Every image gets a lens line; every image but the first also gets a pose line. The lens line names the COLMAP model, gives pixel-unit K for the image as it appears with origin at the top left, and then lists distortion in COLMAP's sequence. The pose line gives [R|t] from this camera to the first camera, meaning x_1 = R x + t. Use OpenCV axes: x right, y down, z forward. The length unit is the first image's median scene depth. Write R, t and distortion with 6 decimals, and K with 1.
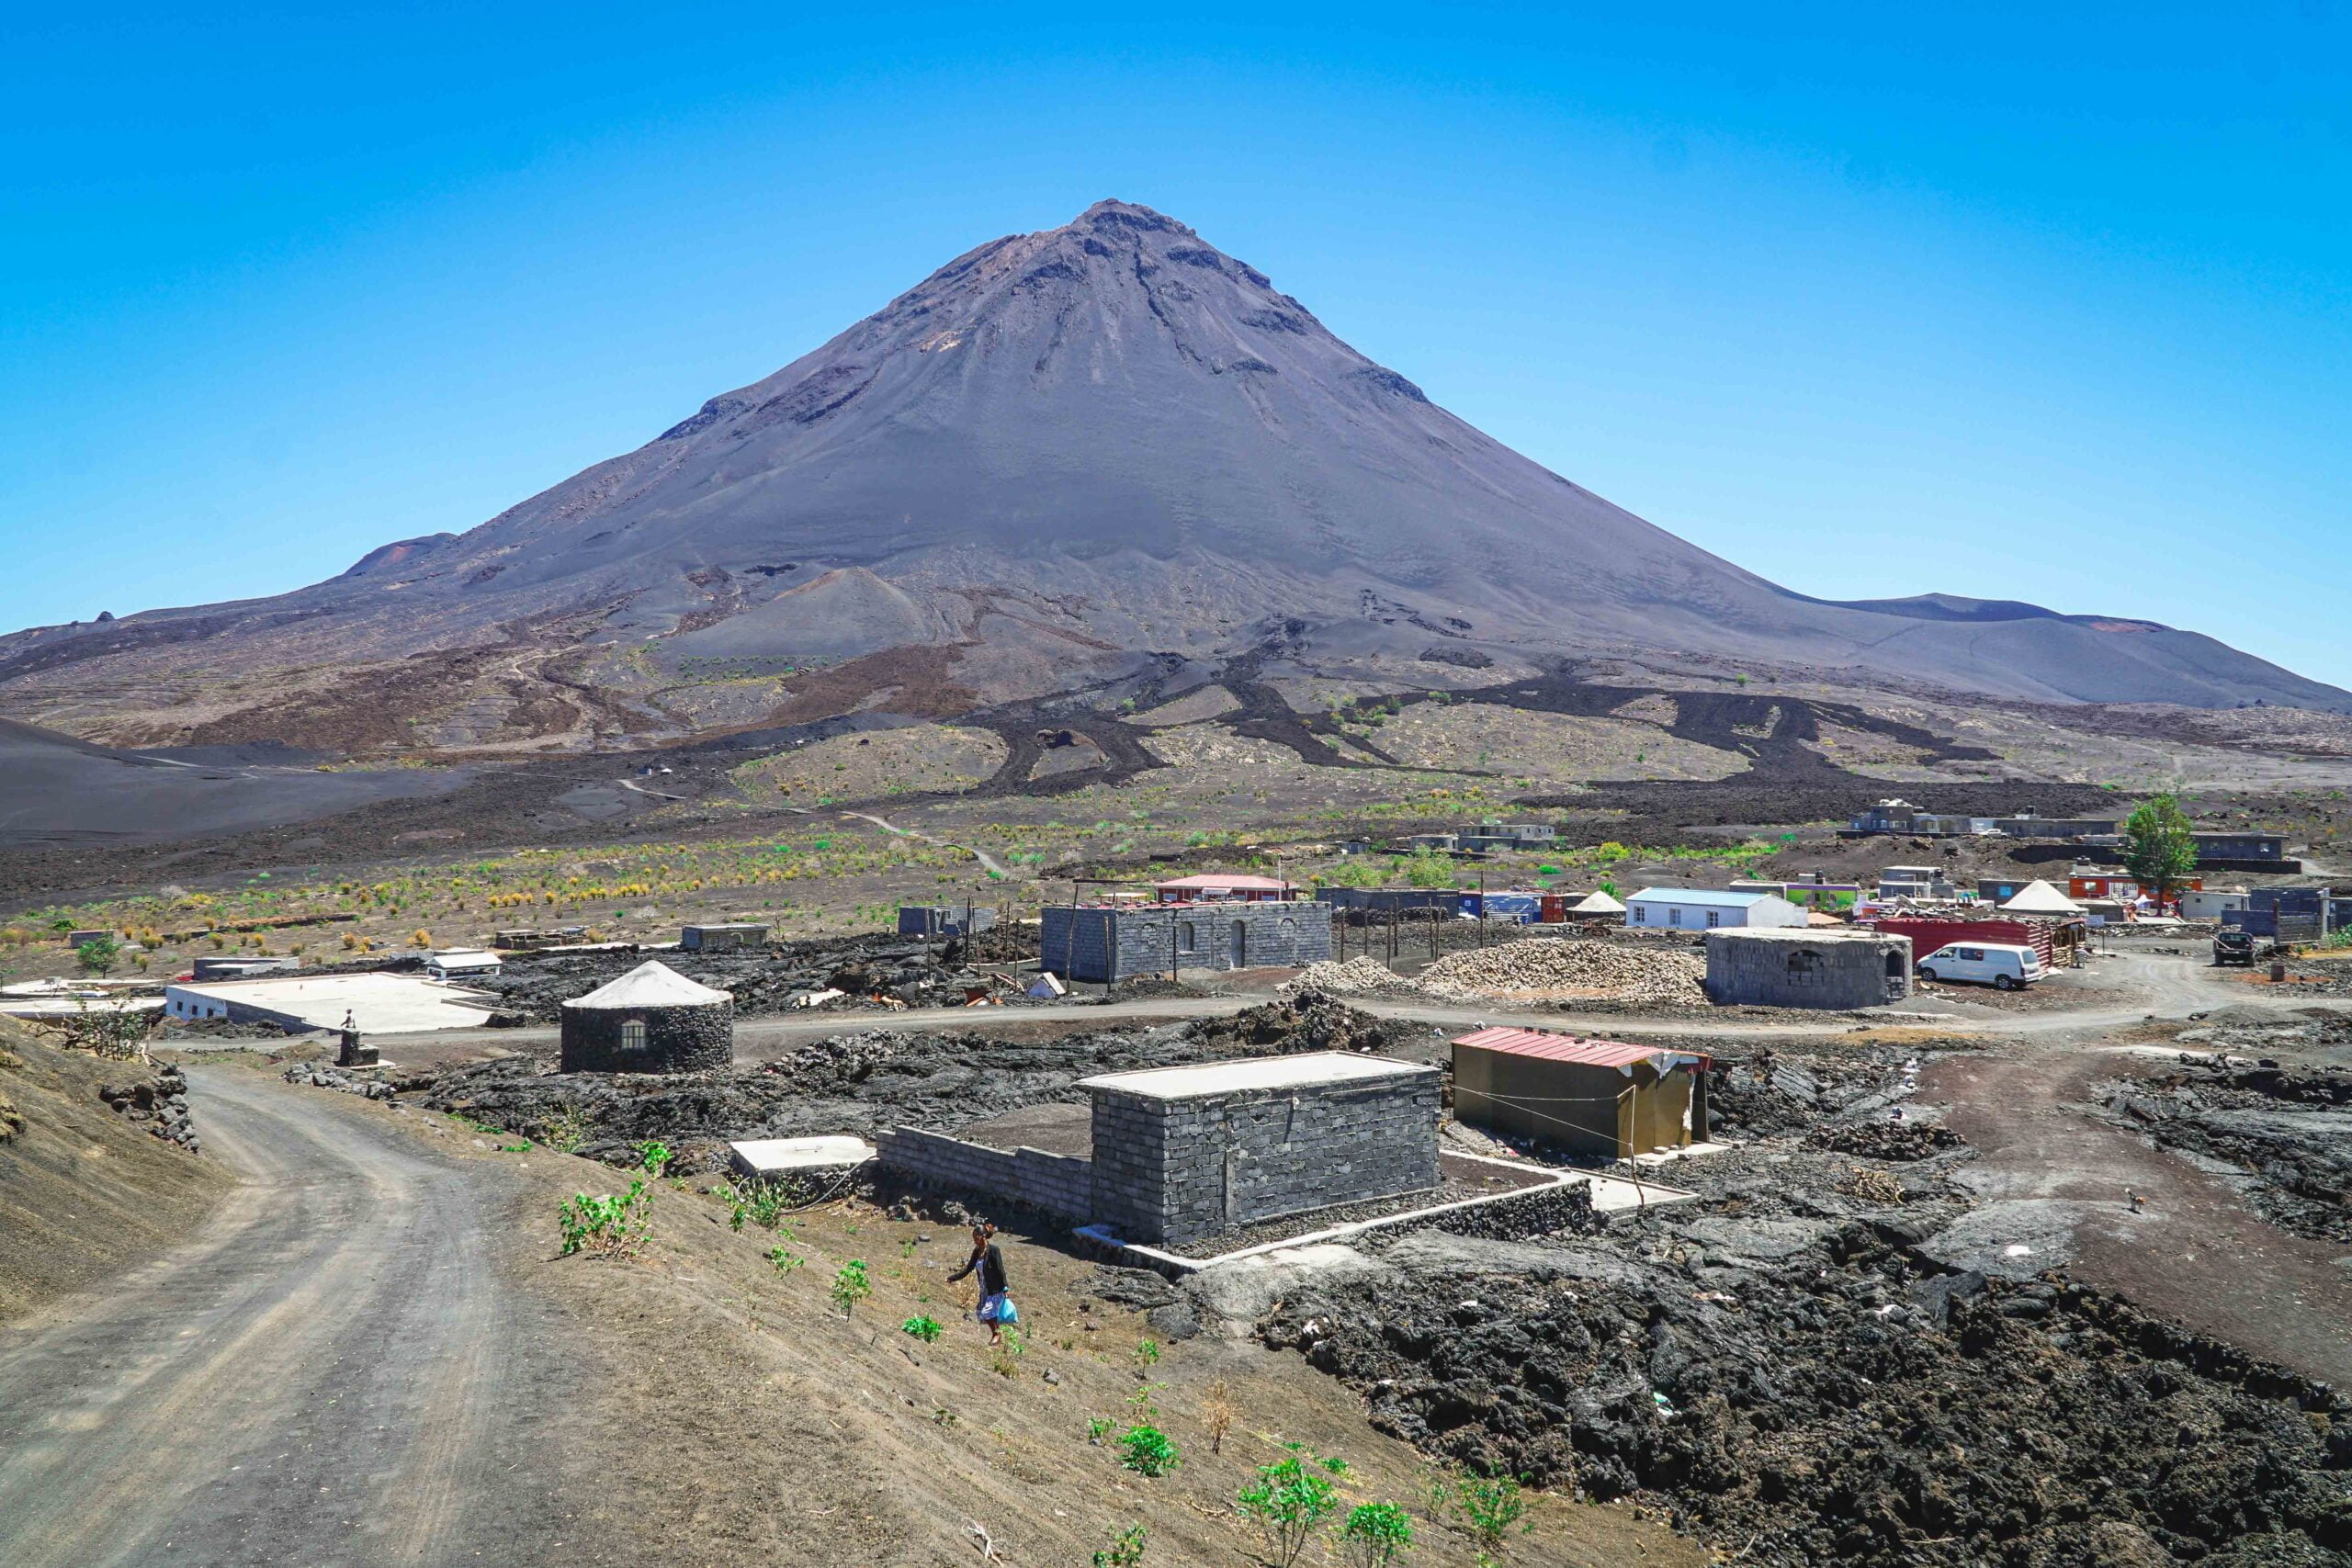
lens RADIAL K [[1880.2, 0, 1172.6], [0, 1880.2, 790.7], [0, 0, 1]] dist [0.097190, 0.000255]
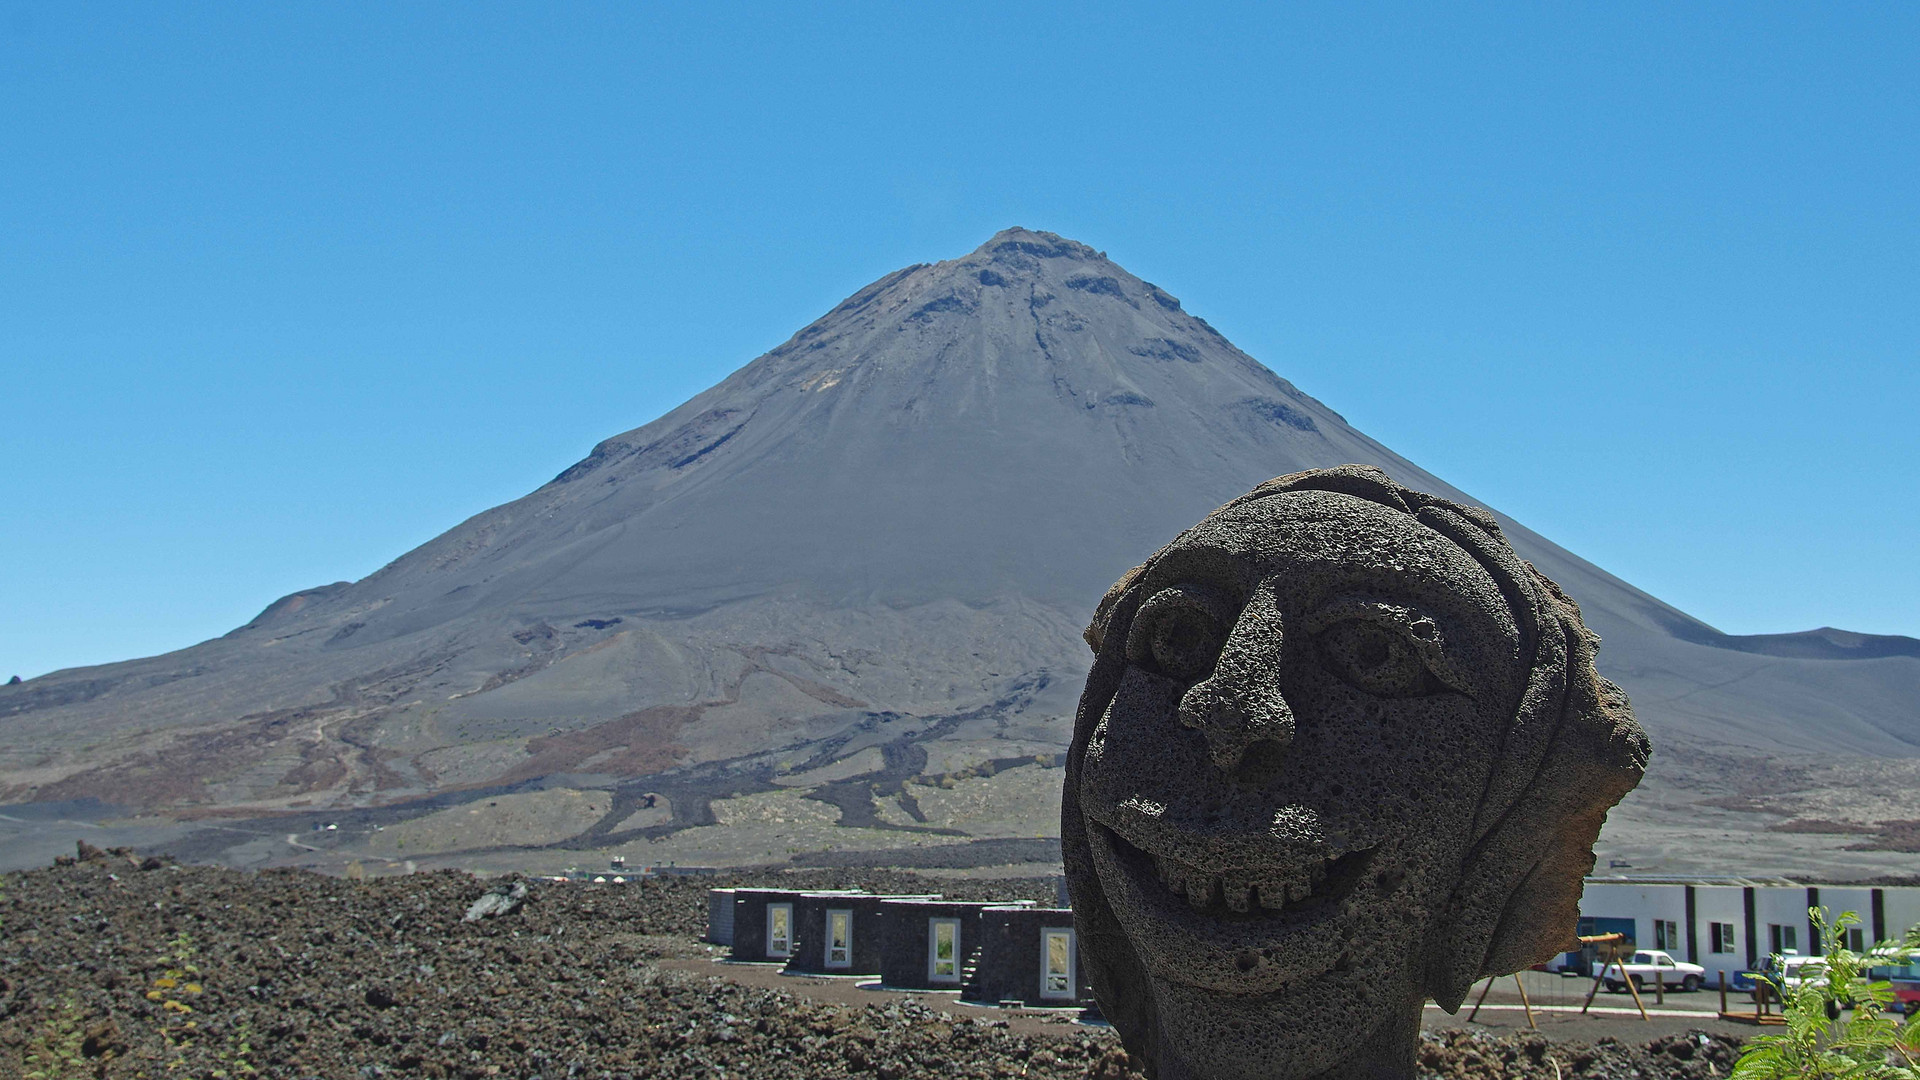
lens RADIAL K [[2160.7, 0, 962.3], [0, 2160.7, 539.9], [0, 0, 1]] dist [-0.059821, 0.000000]
pose [[0.993684, -0.015865, -0.111084, 0.079382], [0.000715, 0.990830, -0.135113, -0.001701], [0.112208, 0.134181, 0.984584, -0.100222]]
